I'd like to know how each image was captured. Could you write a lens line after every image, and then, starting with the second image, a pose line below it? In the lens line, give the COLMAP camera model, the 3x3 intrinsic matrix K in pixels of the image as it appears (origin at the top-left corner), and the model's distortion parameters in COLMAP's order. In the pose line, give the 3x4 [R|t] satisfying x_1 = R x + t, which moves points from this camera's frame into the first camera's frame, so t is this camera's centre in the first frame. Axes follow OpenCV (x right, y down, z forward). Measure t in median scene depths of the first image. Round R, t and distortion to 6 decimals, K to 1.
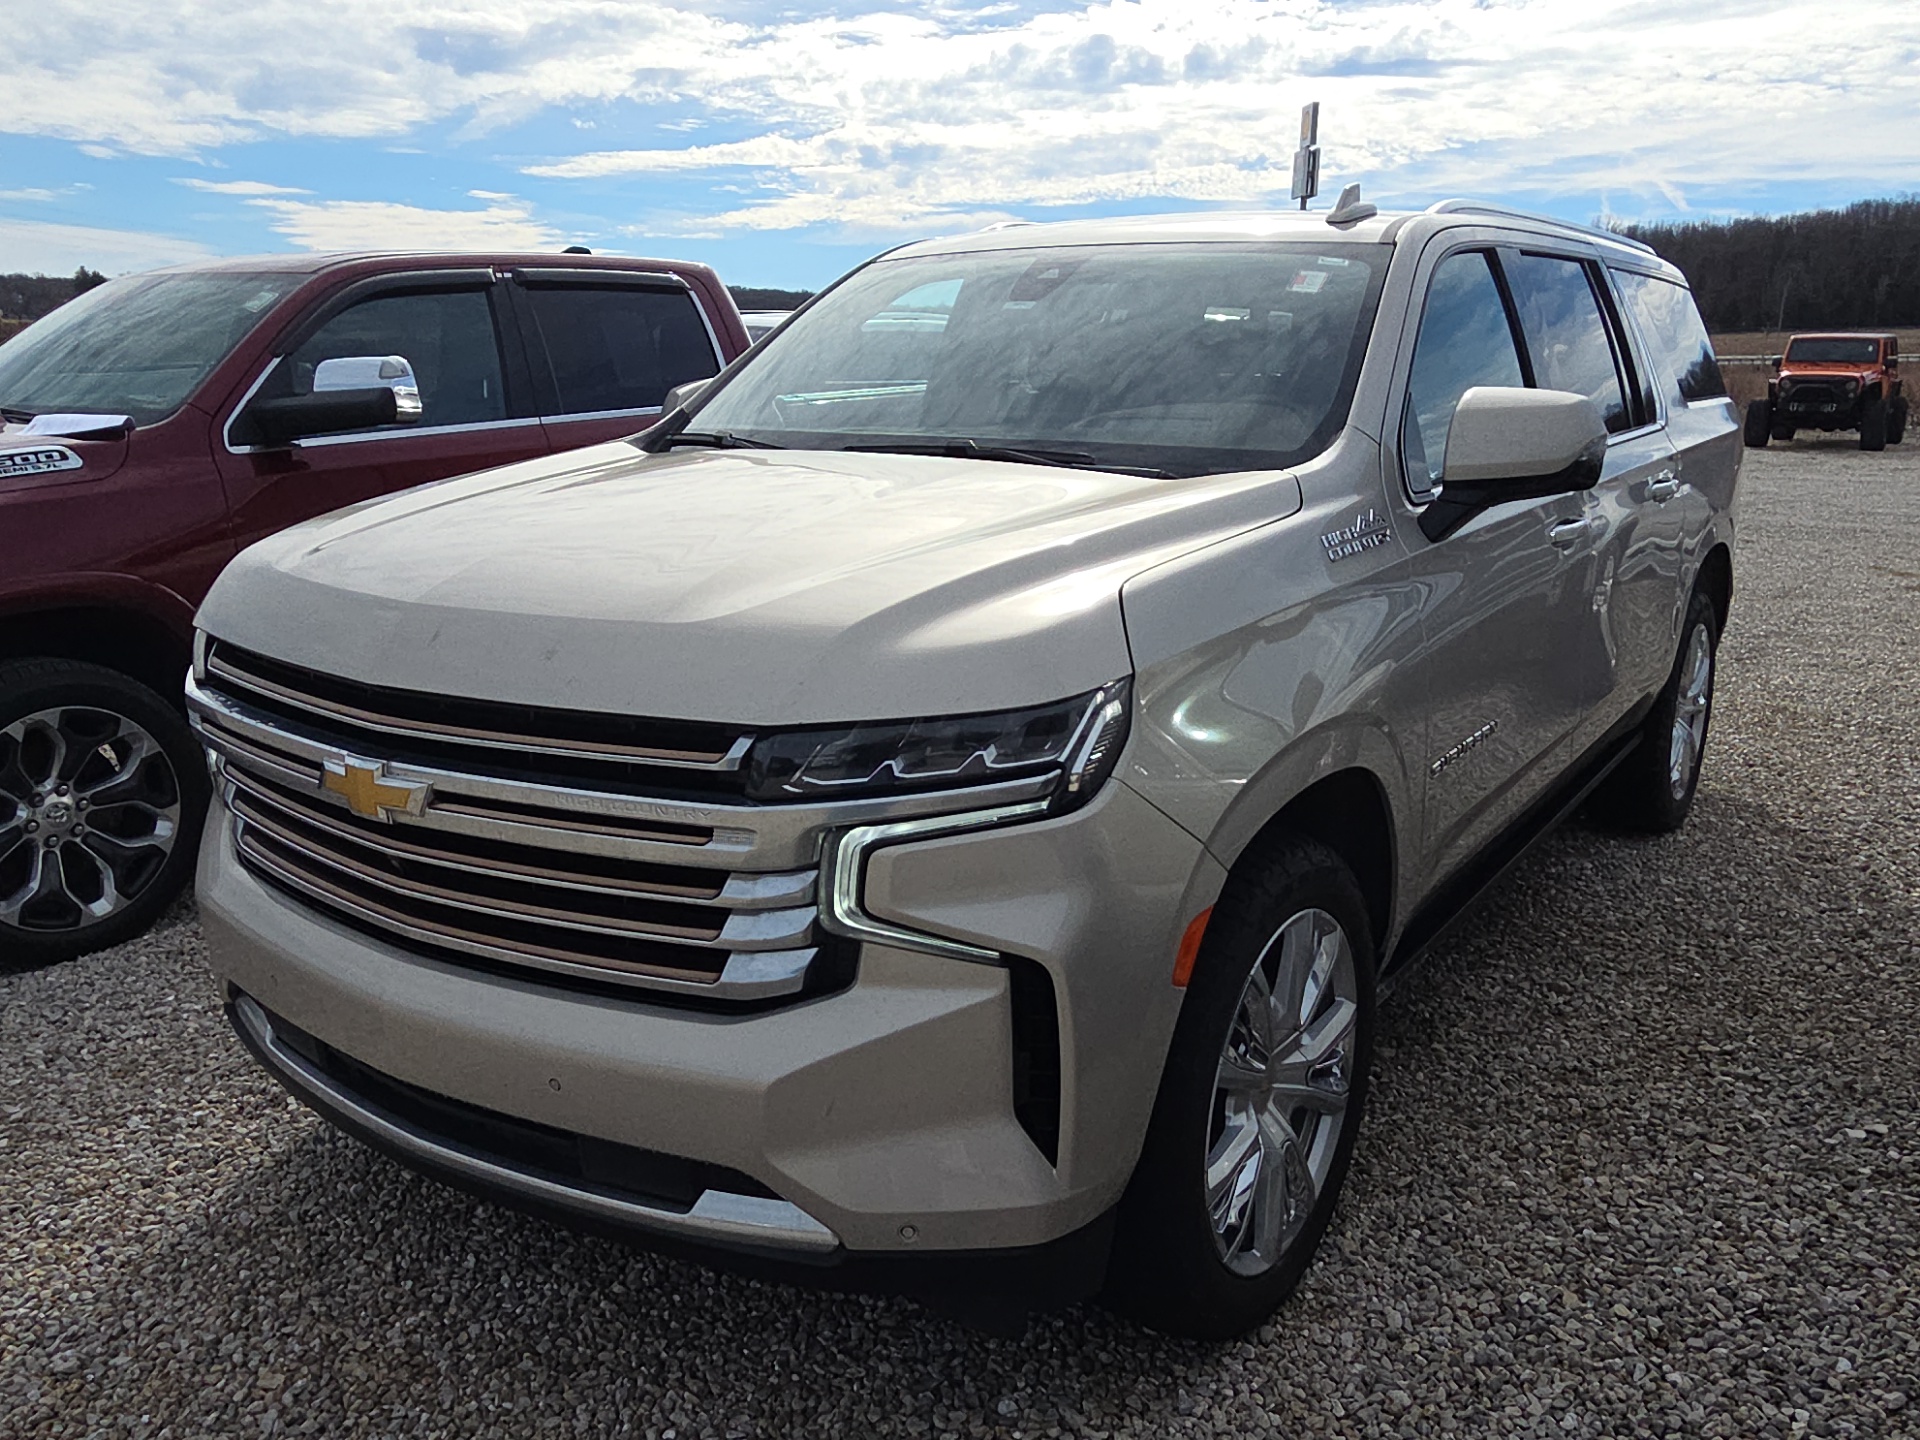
lens RADIAL K [[771.3, 0, 960.1], [0, 771.3, 715.9], [0, 0, 1]] dist [0.000095, 0.000269]
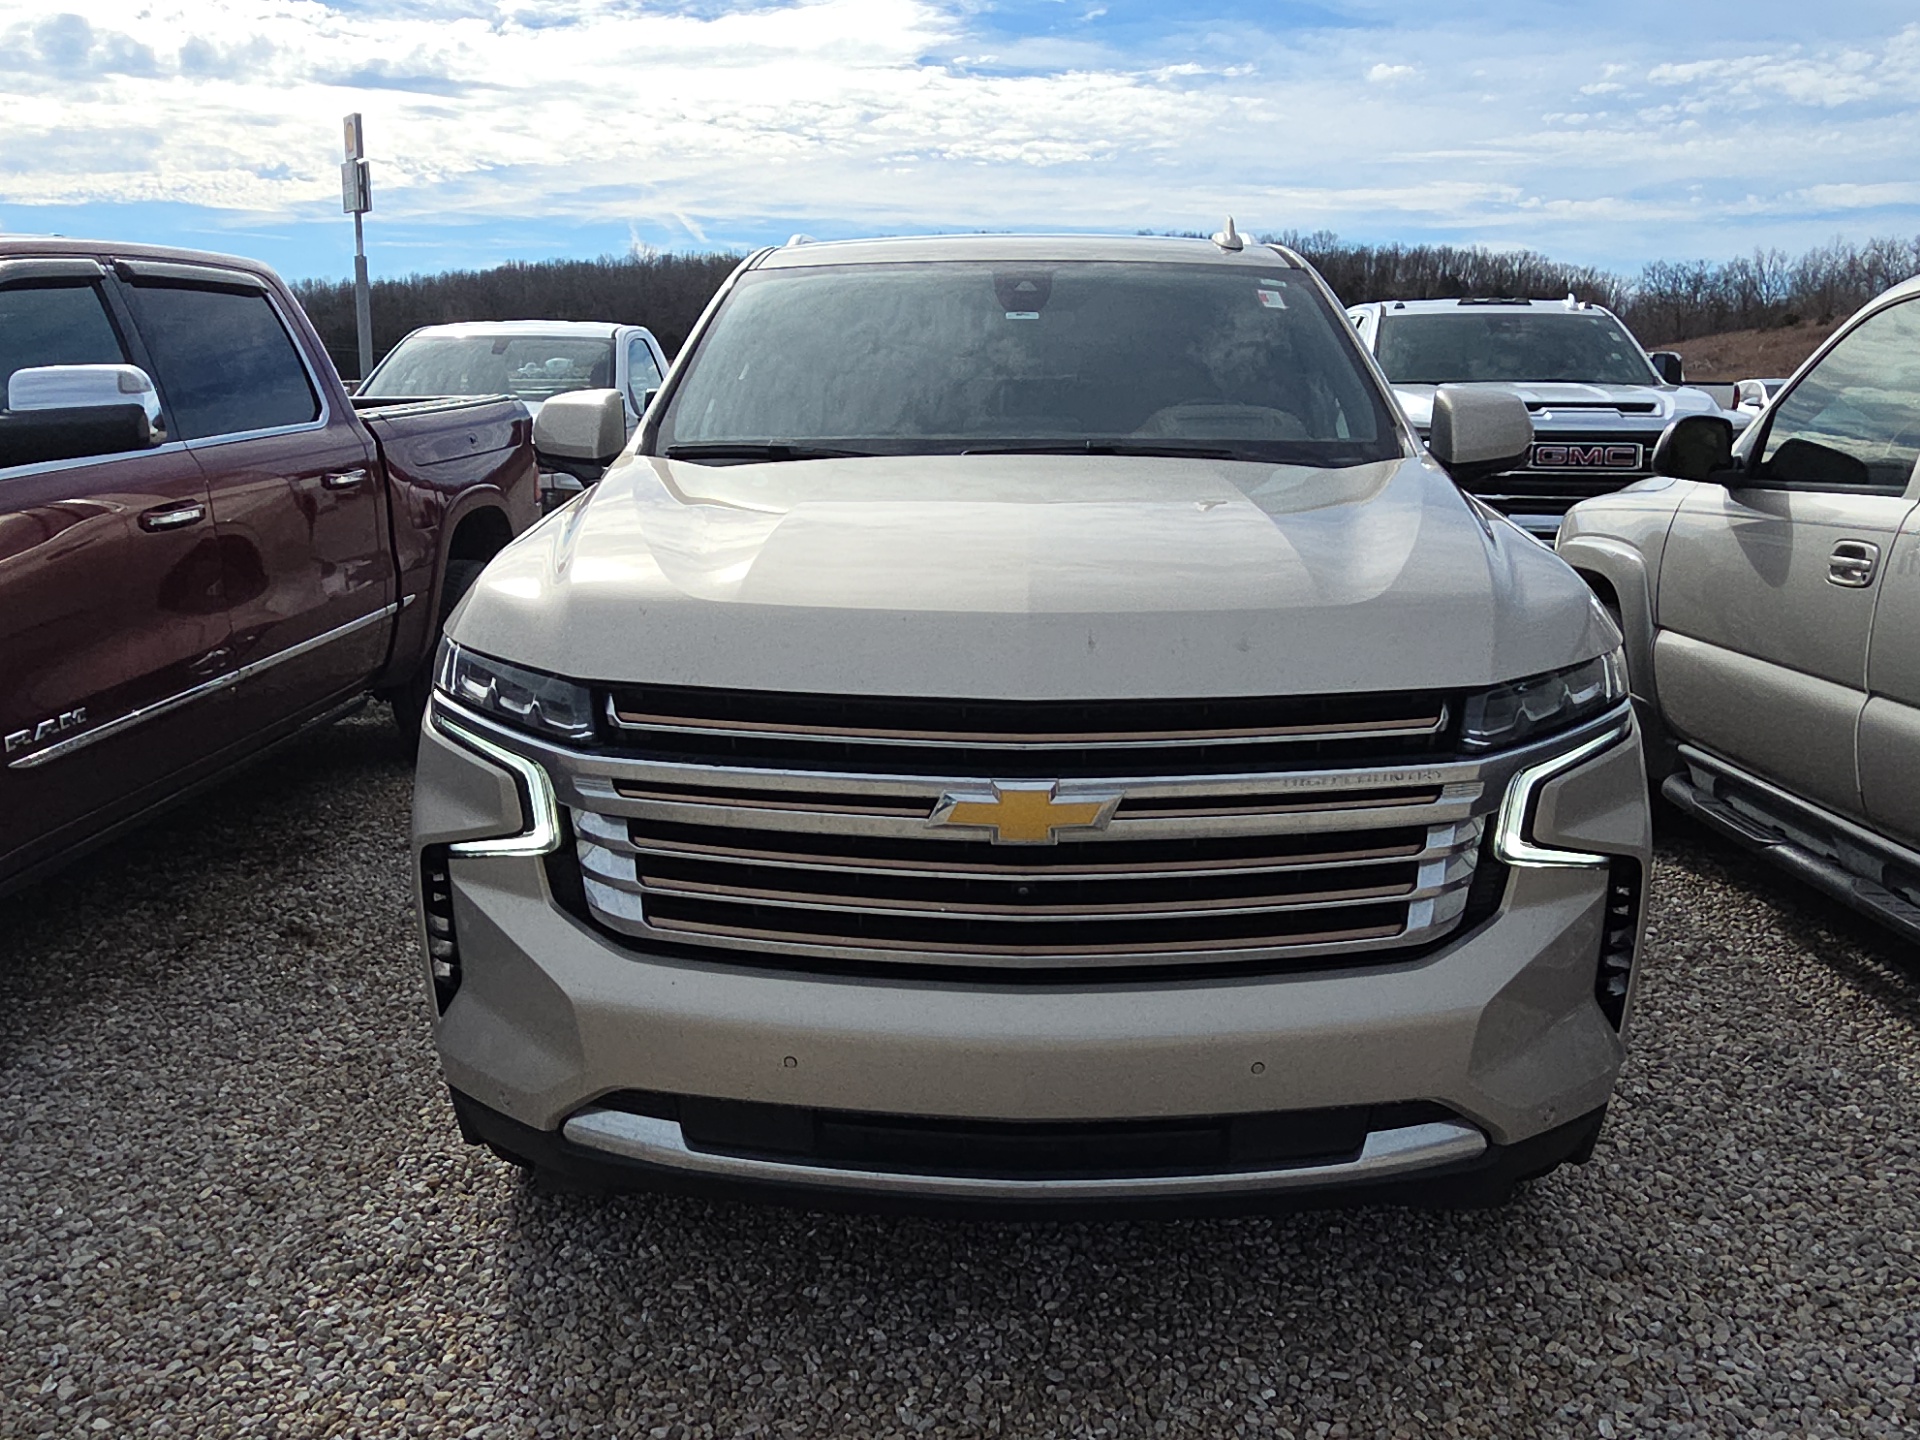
lens RADIAL K [[771.3, 0, 960.2], [0, 771.3, 723.1], [0, 0, 1]] dist [0.000095, 0.000269]
pose [[0.954125, -0.125433, 0.271867, 0.838474], [0.126905, 0.991839, 0.012234, 0.043091], [-0.271183, 0.022828, 0.962257, -0.114108]]
